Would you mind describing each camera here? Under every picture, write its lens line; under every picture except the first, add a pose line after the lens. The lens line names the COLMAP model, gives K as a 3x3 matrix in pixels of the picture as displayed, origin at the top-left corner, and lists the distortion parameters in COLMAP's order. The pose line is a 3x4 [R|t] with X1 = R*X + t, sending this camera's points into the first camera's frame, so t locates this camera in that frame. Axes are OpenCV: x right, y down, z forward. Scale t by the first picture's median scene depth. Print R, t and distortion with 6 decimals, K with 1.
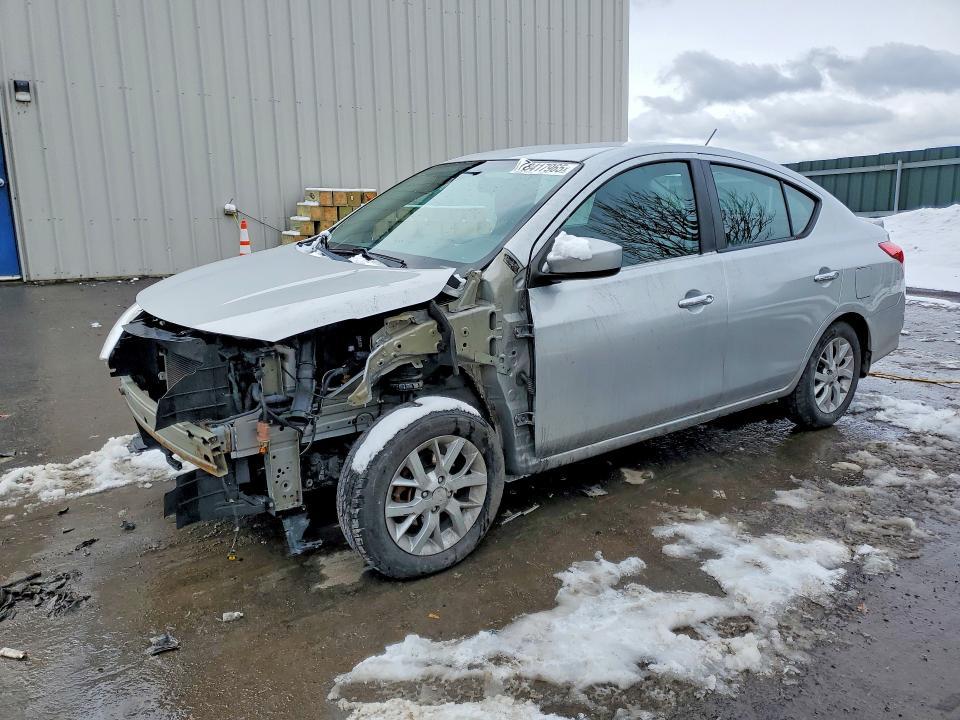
lens RADIAL K [[750.3, 0, 518.9], [0, 750.3, 358.5], [0, 0, 1]] dist [0.014448, 0.001094]
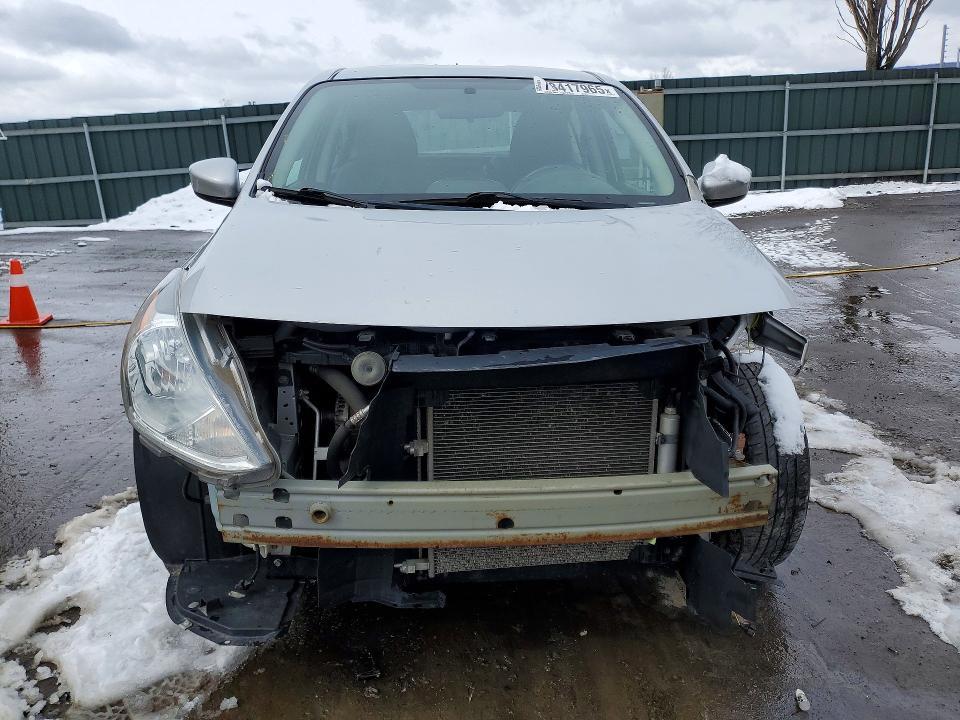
lens RADIAL K [[750.3, 0, 518.9], [0, 750.3, 358.5], [0, 0, 1]] dist [0.014448, 0.001094]
pose [[0.569398, -0.224630, 0.790777, -0.751681], [0.189470, 0.971904, 0.139654, -0.074506], [-0.799930, 0.070310, 0.595961, 0.593887]]
